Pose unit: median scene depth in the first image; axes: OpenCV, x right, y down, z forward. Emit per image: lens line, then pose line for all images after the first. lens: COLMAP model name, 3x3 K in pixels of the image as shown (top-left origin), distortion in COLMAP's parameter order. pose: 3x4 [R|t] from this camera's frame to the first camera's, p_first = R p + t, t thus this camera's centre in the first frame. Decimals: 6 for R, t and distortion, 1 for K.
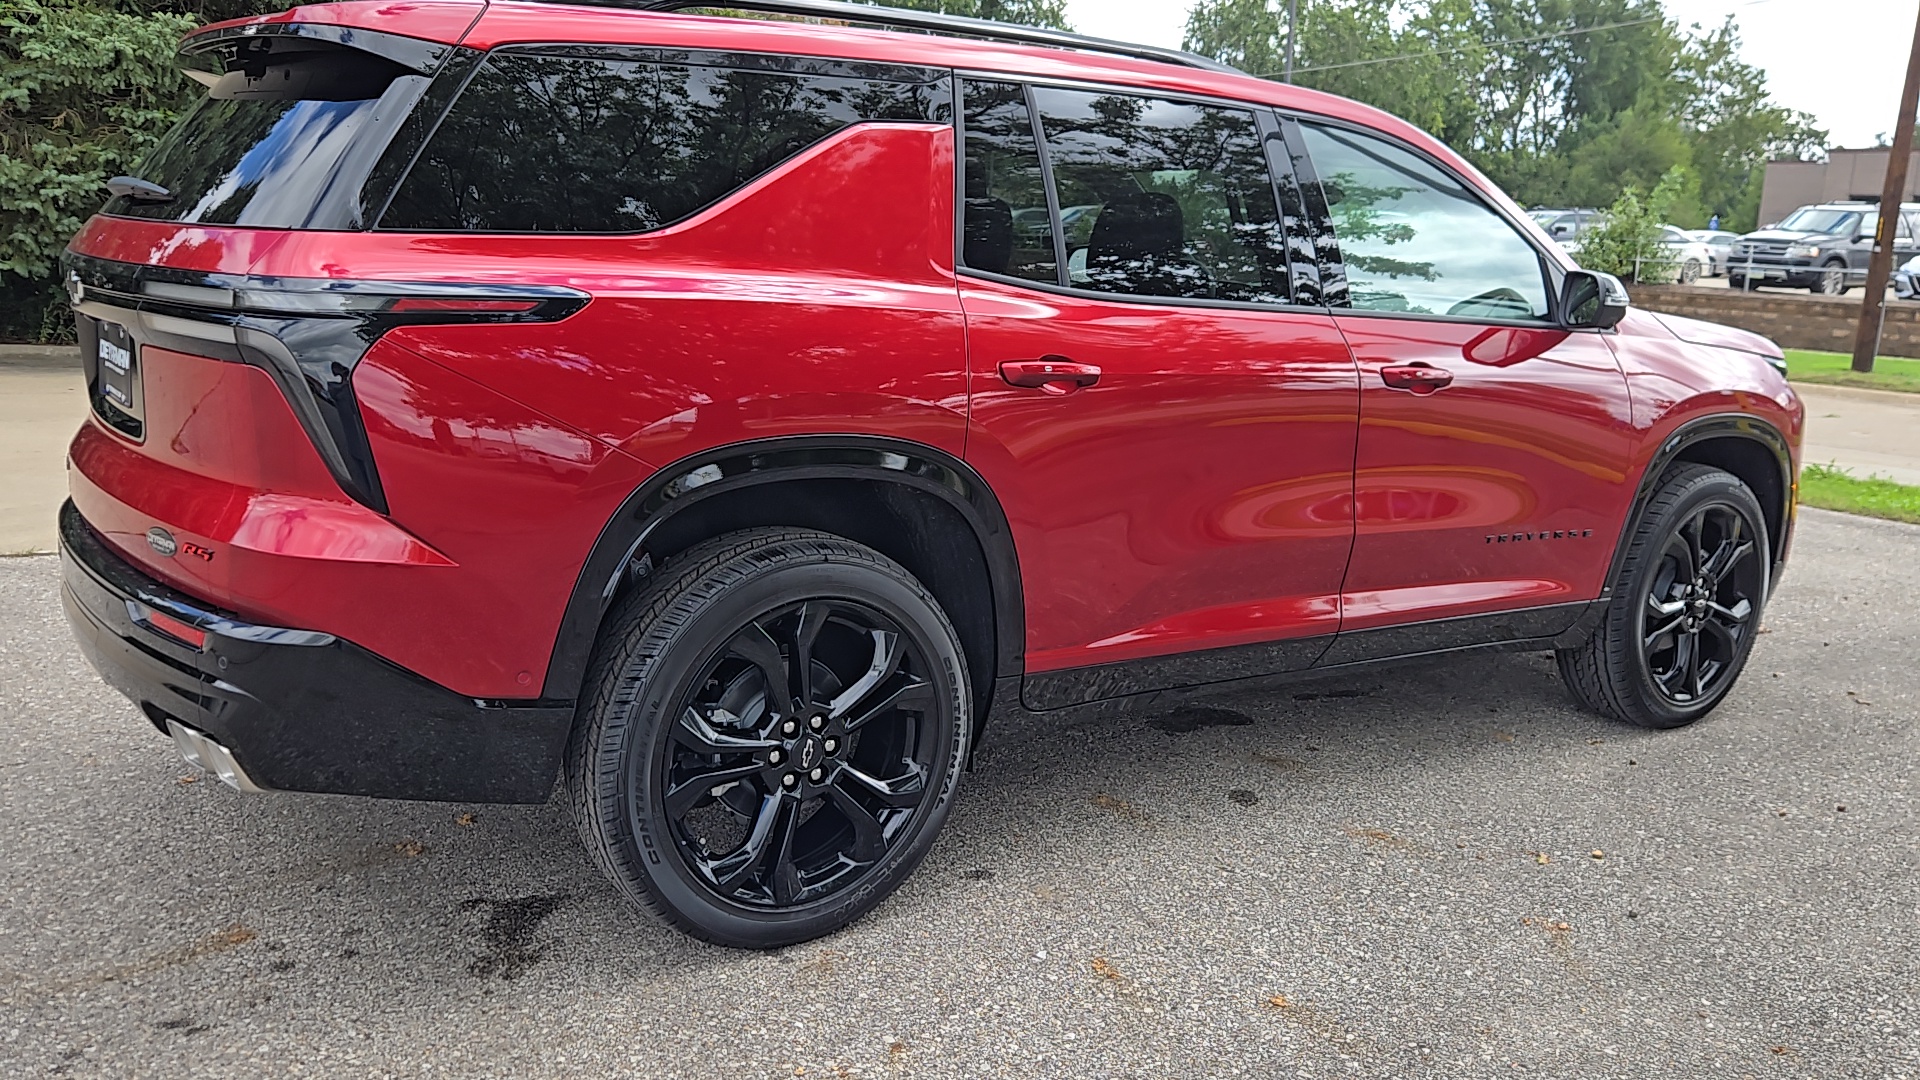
lens RADIAL K [[1600.8, 0, 953.8], [0, 1600.8, 539.8], [0, 0, 1]] dist [0.013990, -0.007889]
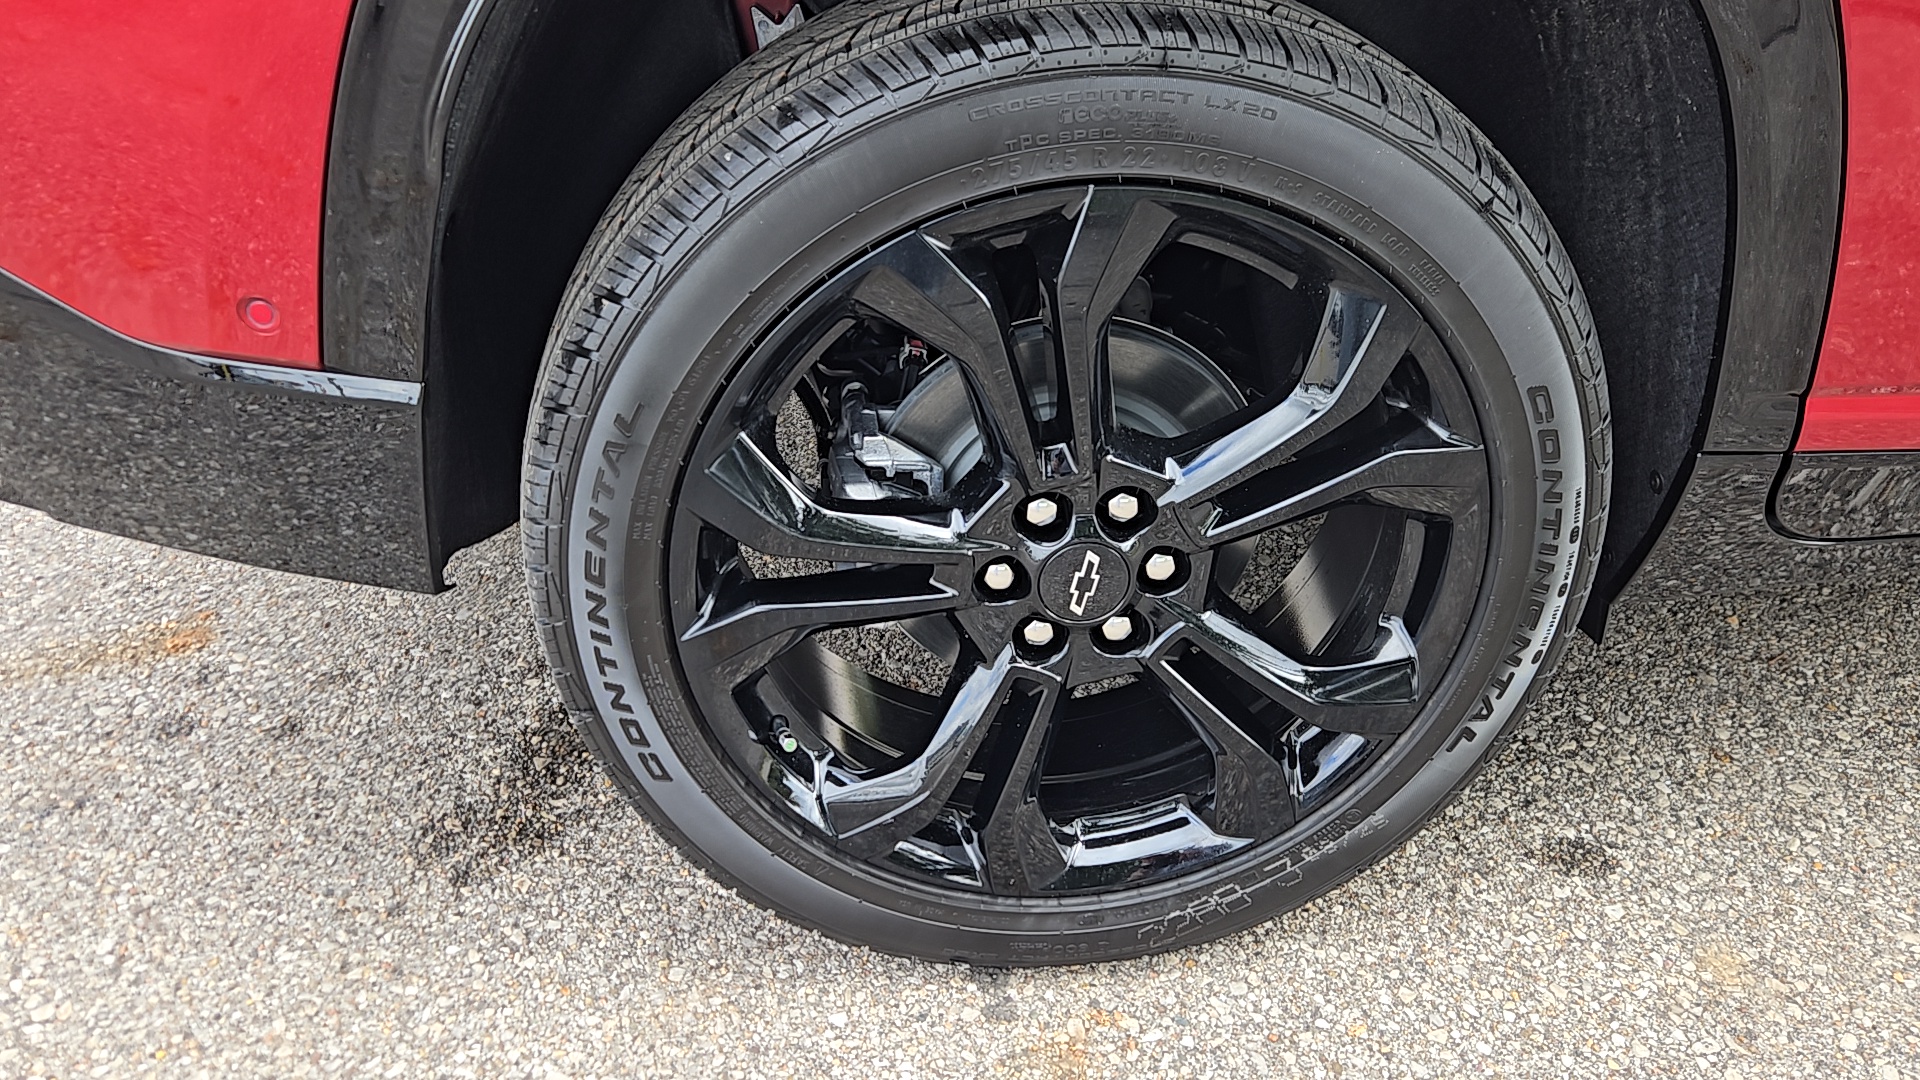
lens RADIAL K [[1518.5, 0, 958.6], [0, 1518.5, 522.8], [0, 0, 1]] dist [-0.005123, -0.002354]
pose [[0.856516, 0.222586, -0.465657, 0.049009], [-0.065271, 0.941695, 0.330077, 0.001117], [0.511977, -0.252322, 0.821105, 0.682905]]
